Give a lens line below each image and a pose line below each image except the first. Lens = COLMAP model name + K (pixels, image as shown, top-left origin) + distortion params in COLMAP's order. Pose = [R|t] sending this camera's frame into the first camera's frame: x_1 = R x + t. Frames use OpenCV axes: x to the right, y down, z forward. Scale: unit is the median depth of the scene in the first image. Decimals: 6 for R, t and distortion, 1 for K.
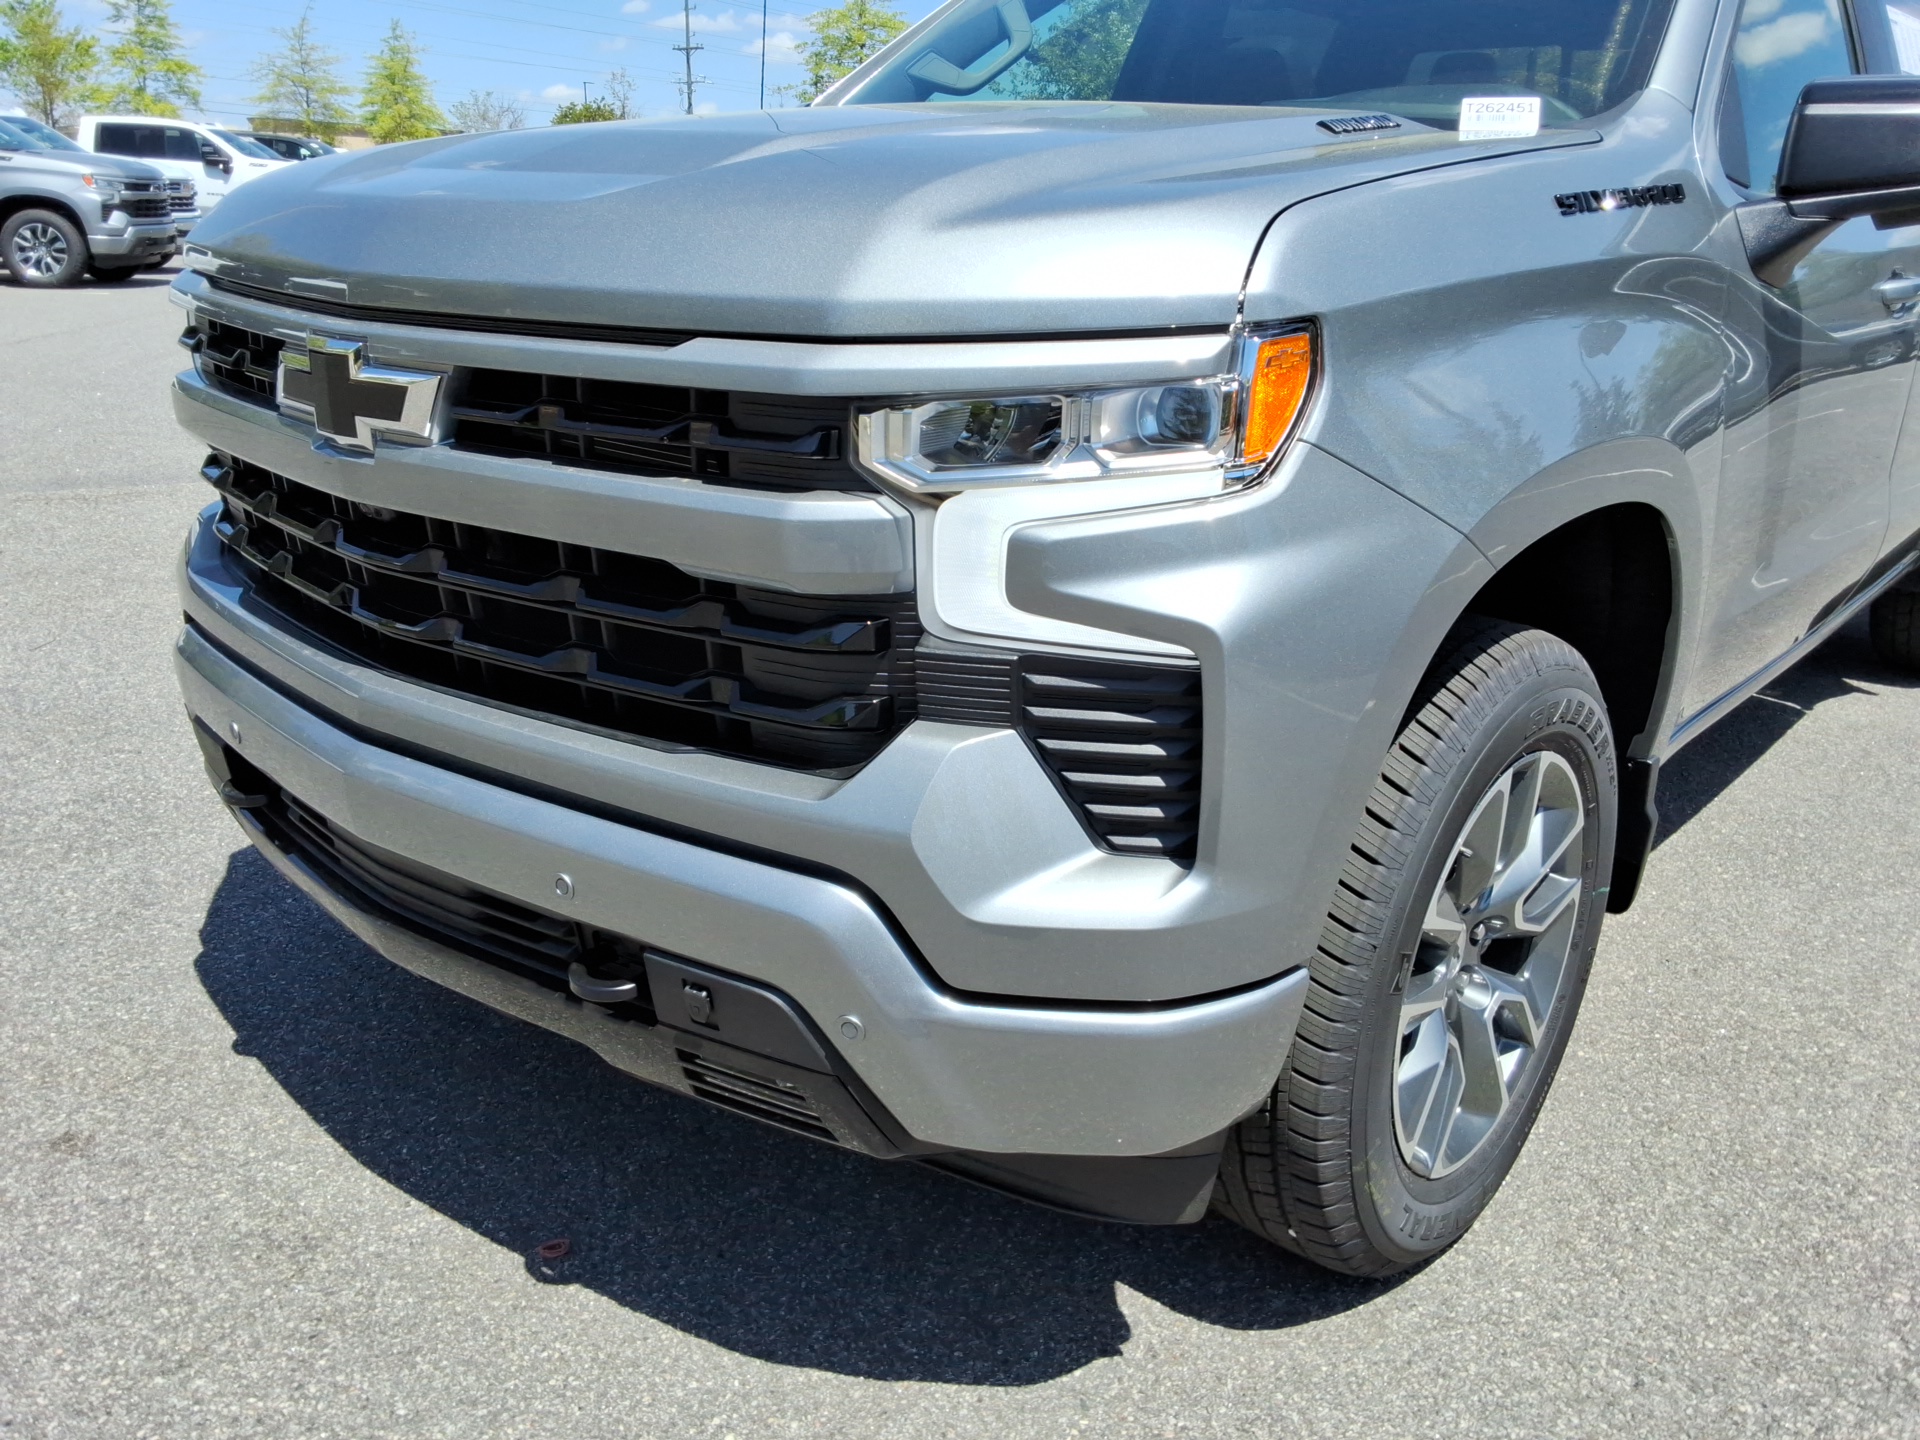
lens RADIAL K [[1538.3, 0, 970.4], [0, 1538.3, 690.5], [0, 0, 1]] dist [0.076501, -0.102317]
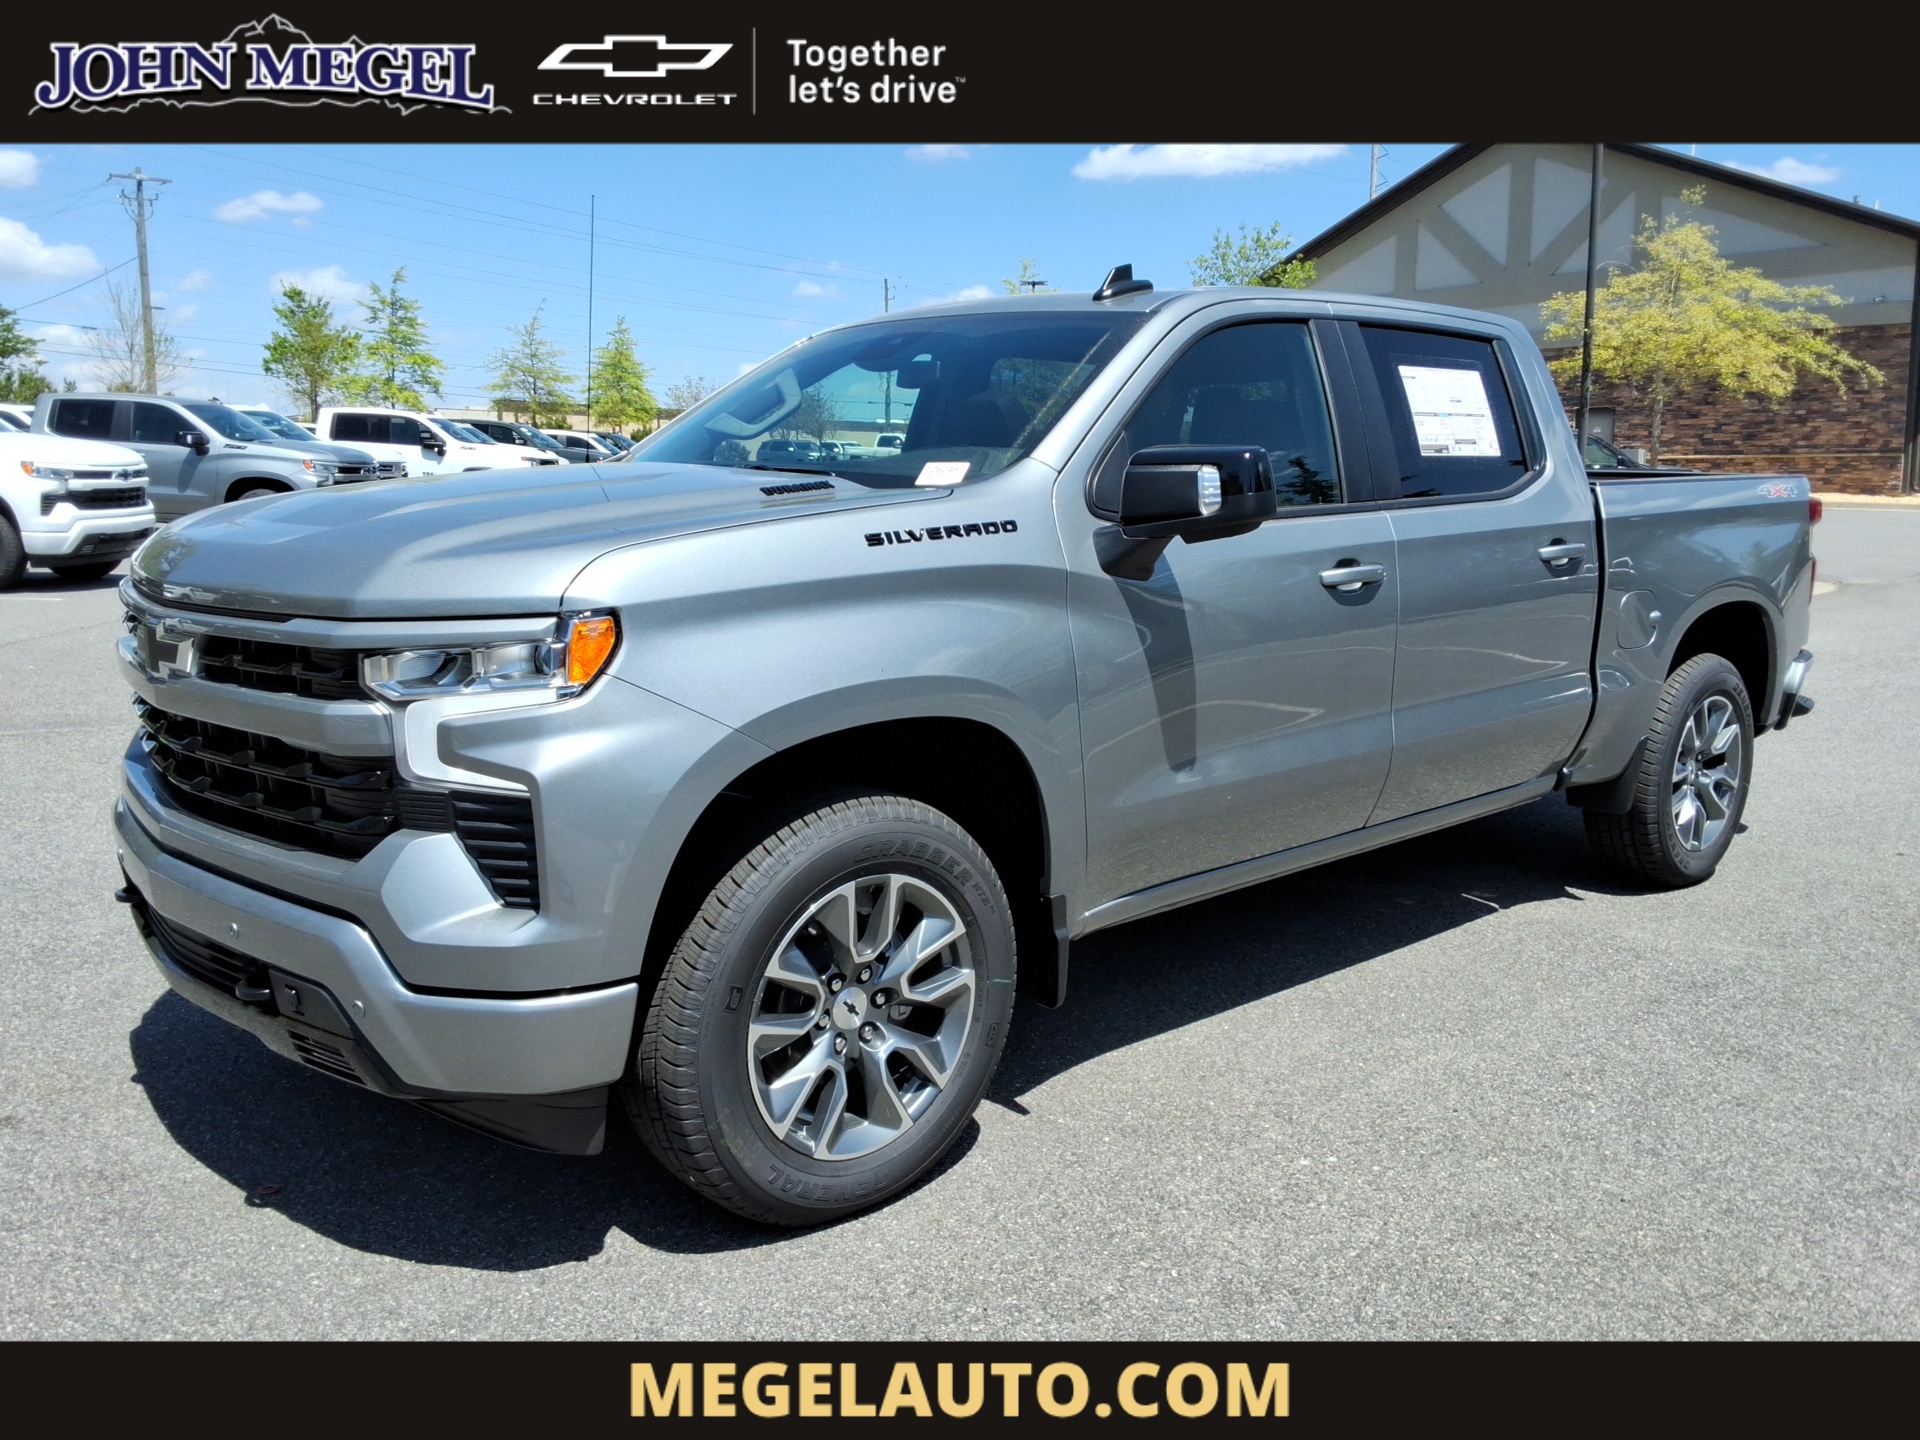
lens RADIAL K [[1527.9, 0, 984.2], [0, 1527.9, 718.7], [0, 0, 1]] dist [0.130312, -0.198477]
pose [[0.993059, 0.009231, -0.117254, 0.571207], [-0.025680, 0.989880, -0.139566, 0.085567], [0.114779, 0.141609, 0.983246, -0.473797]]
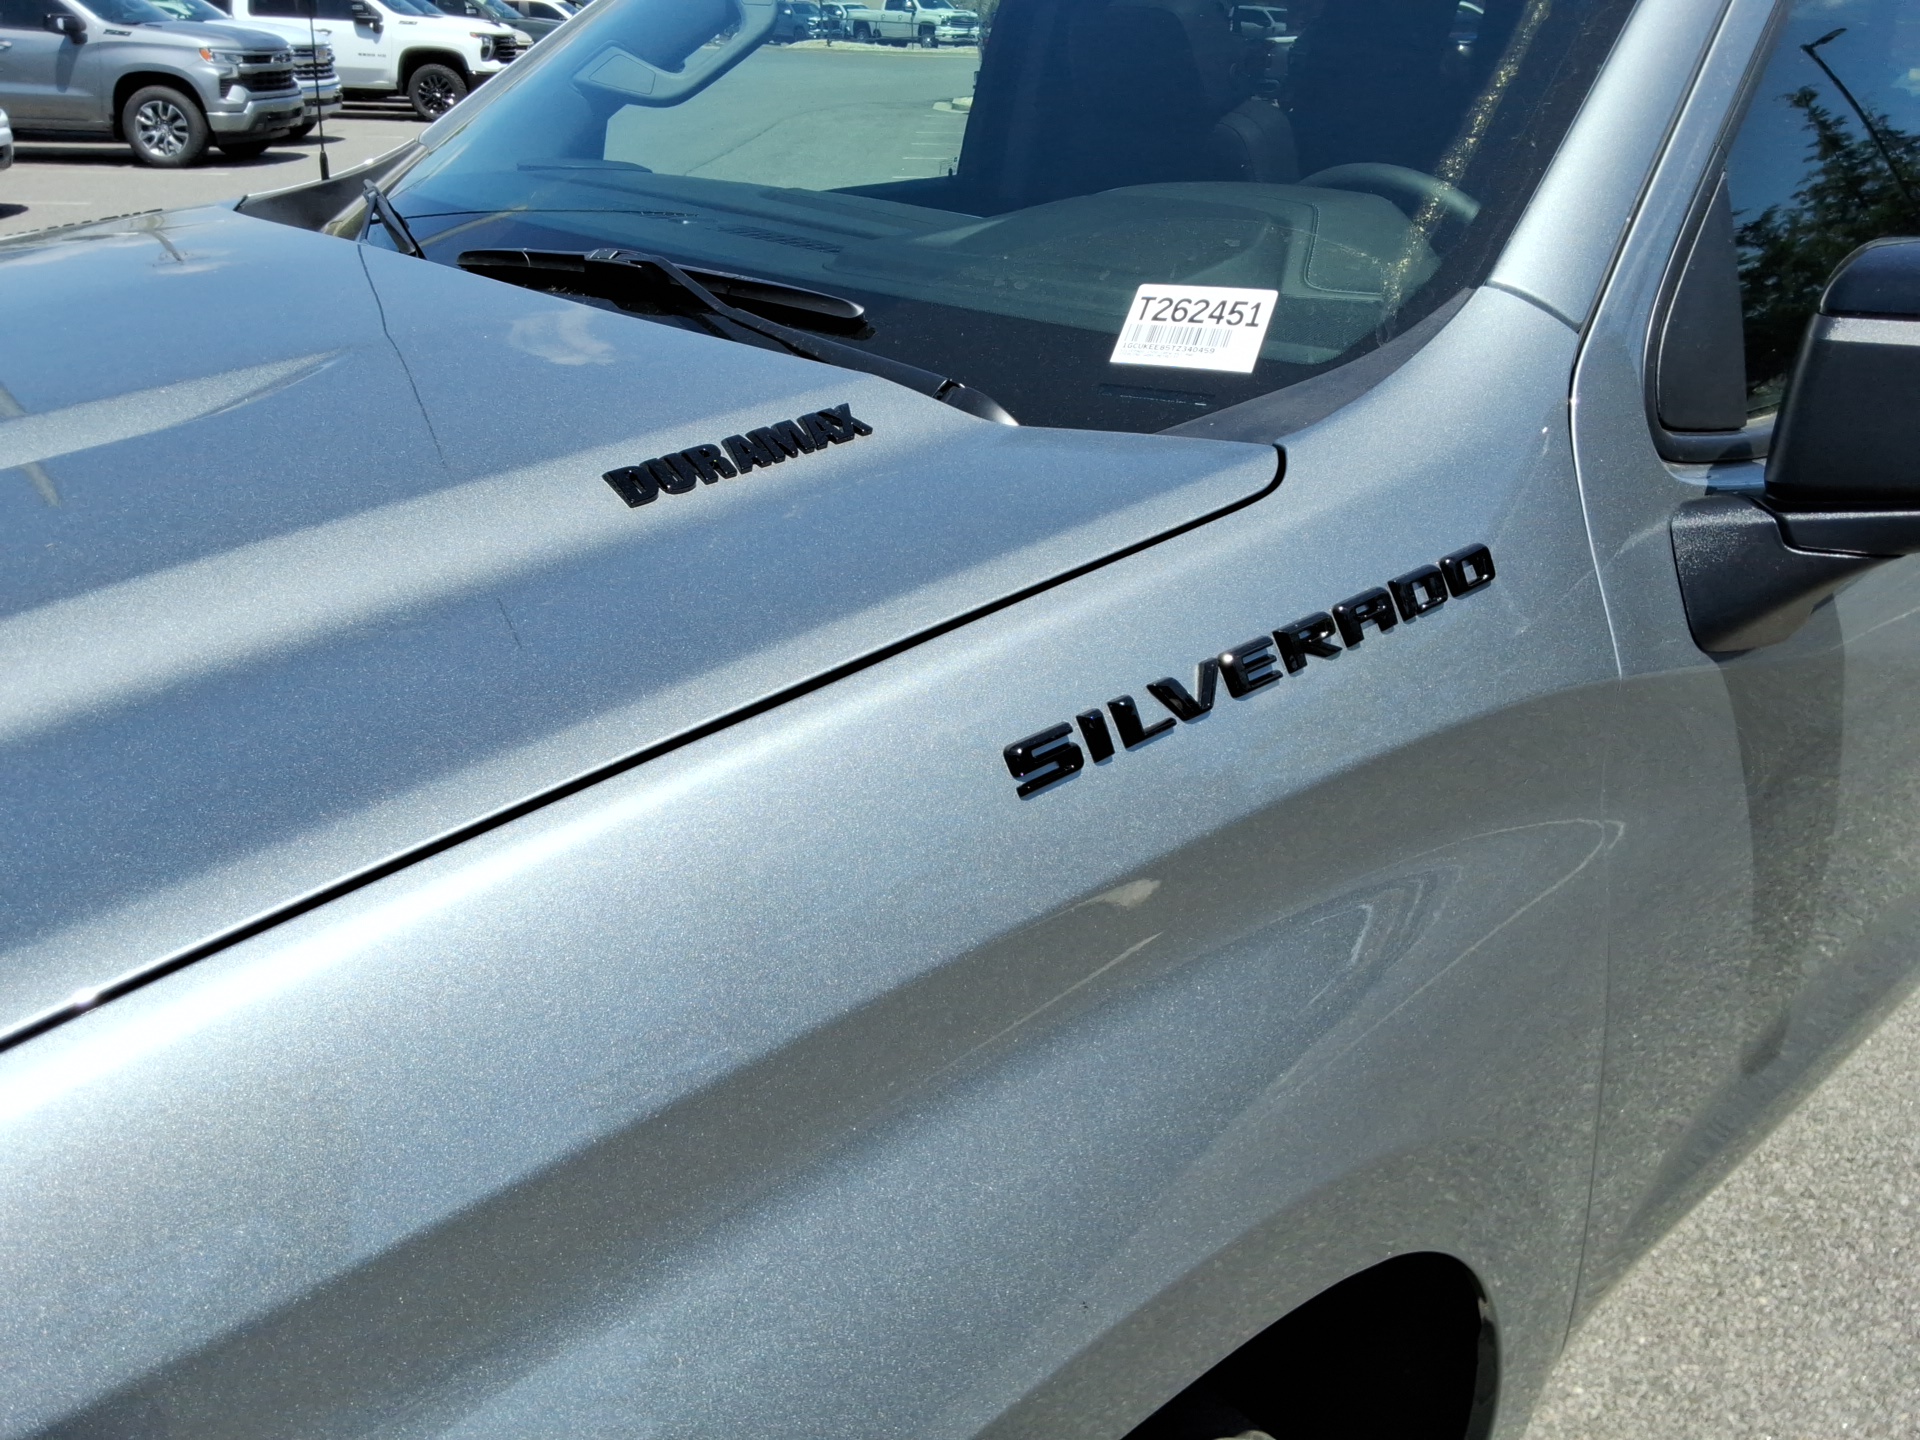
lens RADIAL K [[1566.9, 0, 963.6], [0, 1566.9, 689.8], [0, 0, 1]] dist [-0.003014, -0.004888]
pose [[0.990366, 0.036725, -0.133516, 0.343068], [-0.023384, 0.994698, 0.100147, -0.306433], [0.136486, -0.096060, 0.985974, 0.482365]]
